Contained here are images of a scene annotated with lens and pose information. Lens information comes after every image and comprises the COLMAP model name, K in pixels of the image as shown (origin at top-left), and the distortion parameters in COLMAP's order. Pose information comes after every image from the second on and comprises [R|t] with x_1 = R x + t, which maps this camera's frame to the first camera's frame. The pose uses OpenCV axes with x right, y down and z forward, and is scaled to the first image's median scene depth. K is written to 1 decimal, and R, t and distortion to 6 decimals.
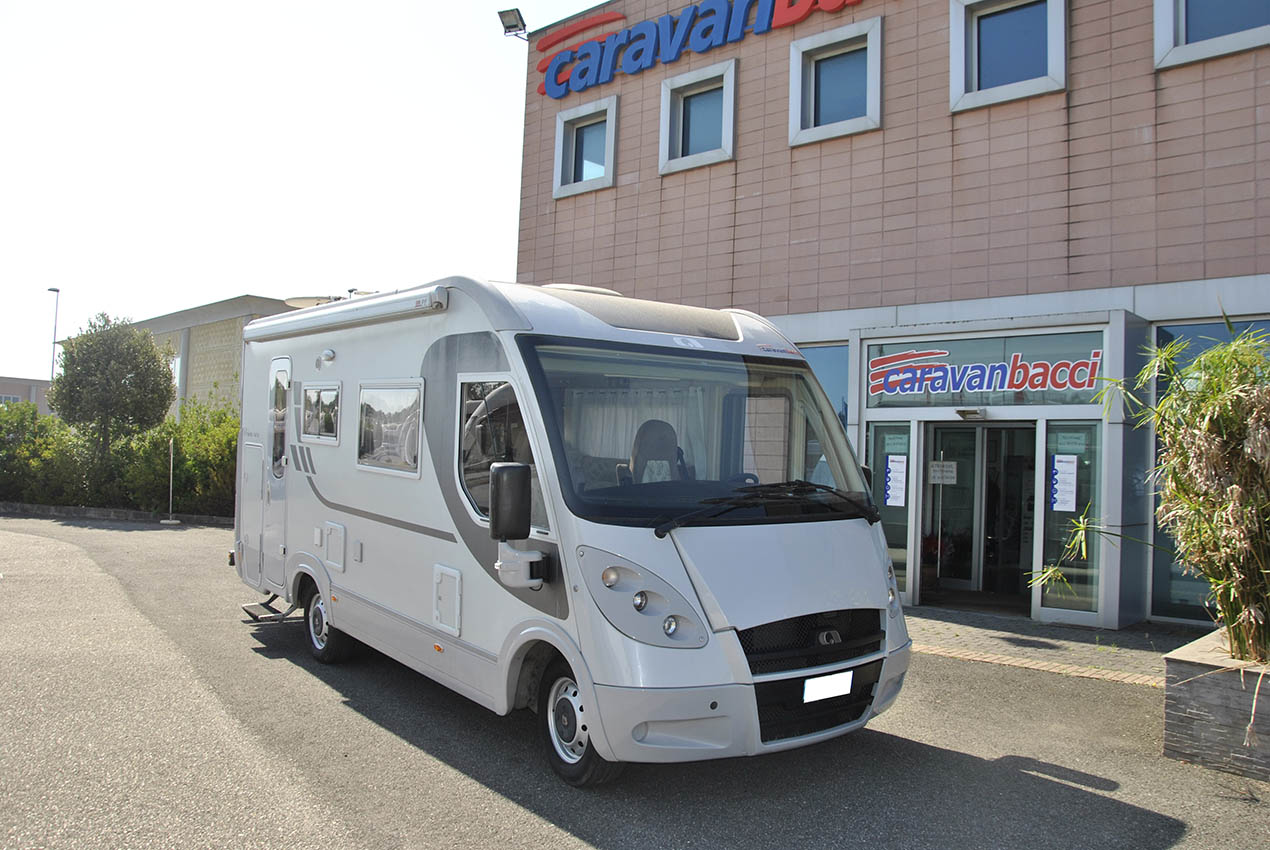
lens RADIAL K [[967.3, 0, 635.0], [0, 967.3, 425.0], [0, 0, 1]] dist [-0.142596, 0.100670]
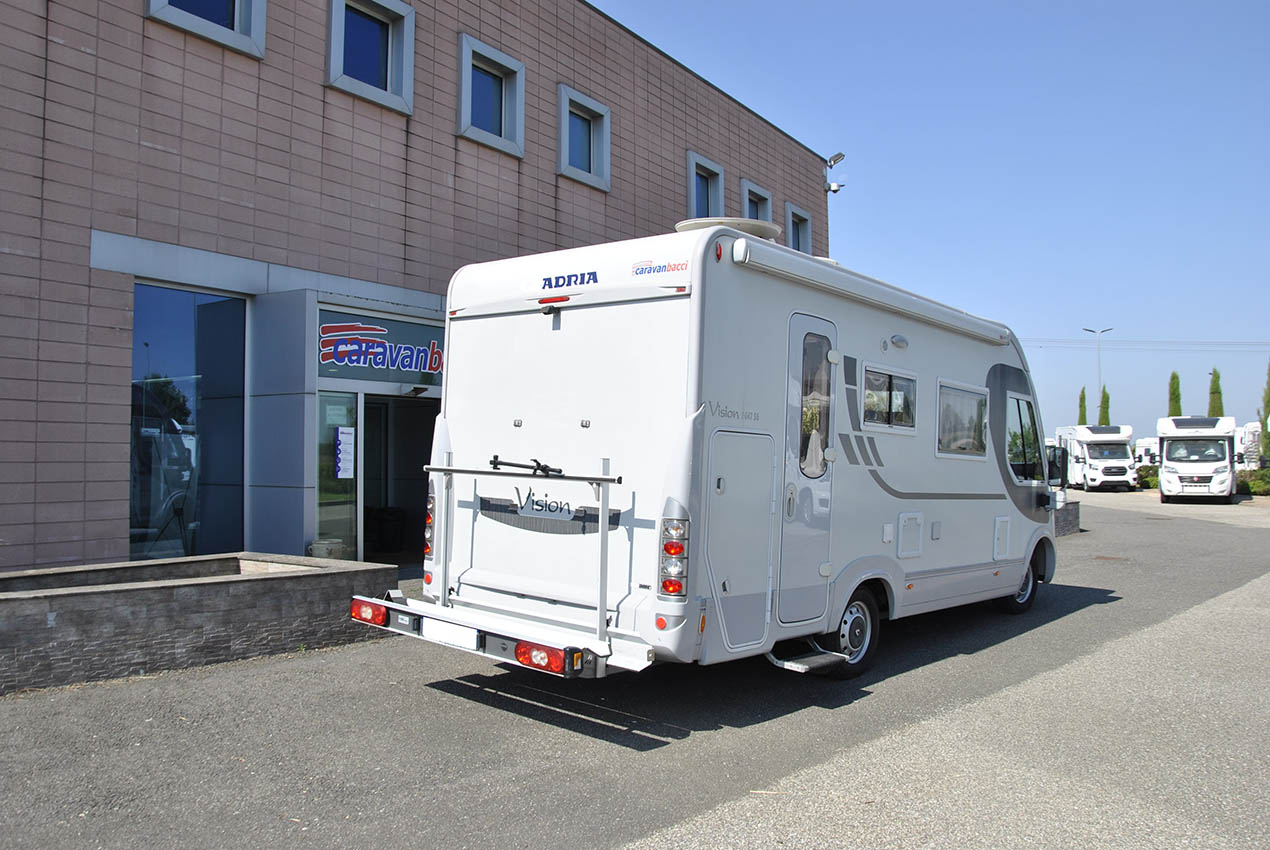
lens RADIAL K [[990.6, 0, 635.0], [0, 990.6, 425.0], [0, 0, 1]] dist [-0.149277, 0.116427]
pose [[-0.166807, -0.007621, 0.985960, -0.780021], [-0.049974, 0.998750, -0.000735, 0.015623], [-0.984722, -0.049395, -0.166980, 0.886049]]
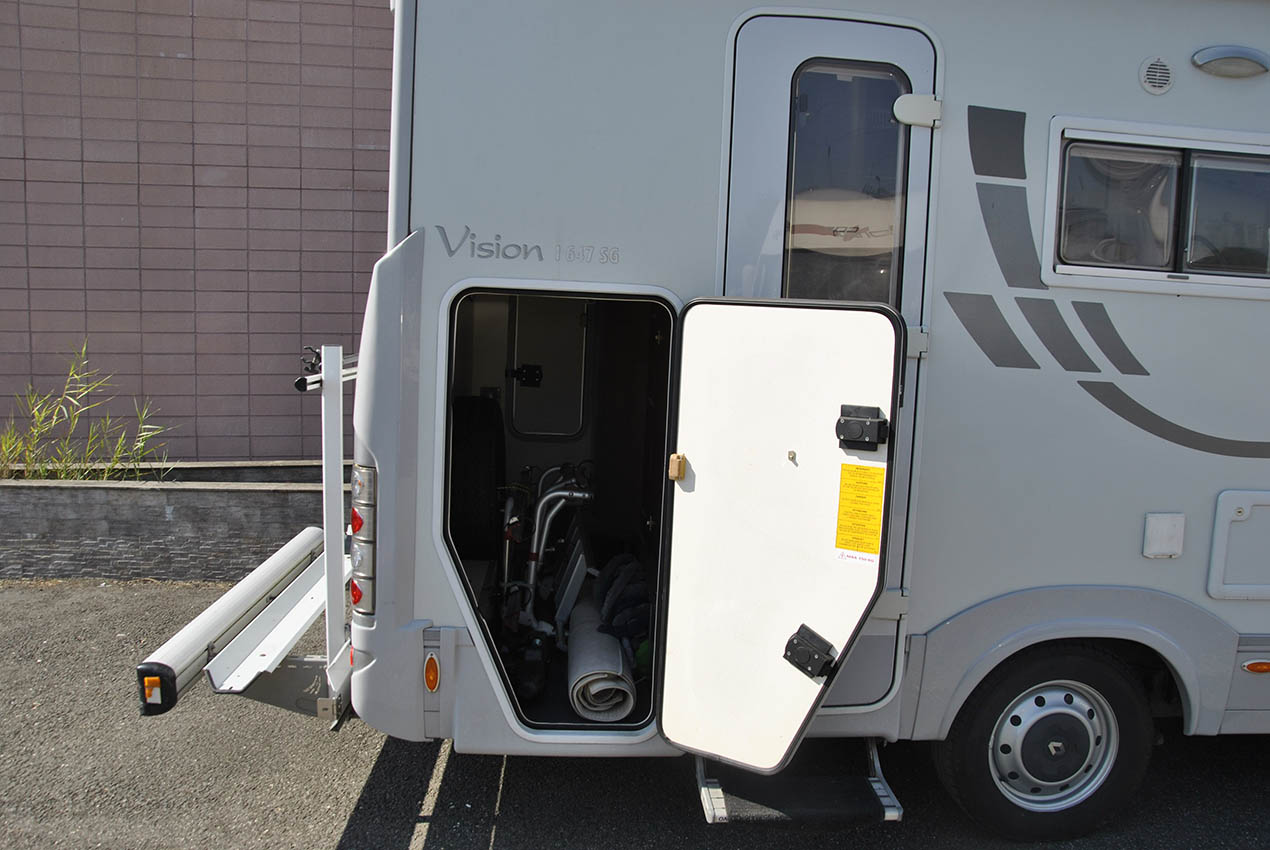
lens RADIAL K [[990.6, 0, 635.0], [0, 990.6, 425.0], [0, 0, 1]] dist [-0.149277, 0.116427]
pose [[0.555663, -0.094497, 0.826020, -0.485245], [-0.024760, 0.991198, 0.130049, 0.017186], [-0.831039, -0.092715, 0.548433, 0.607865]]
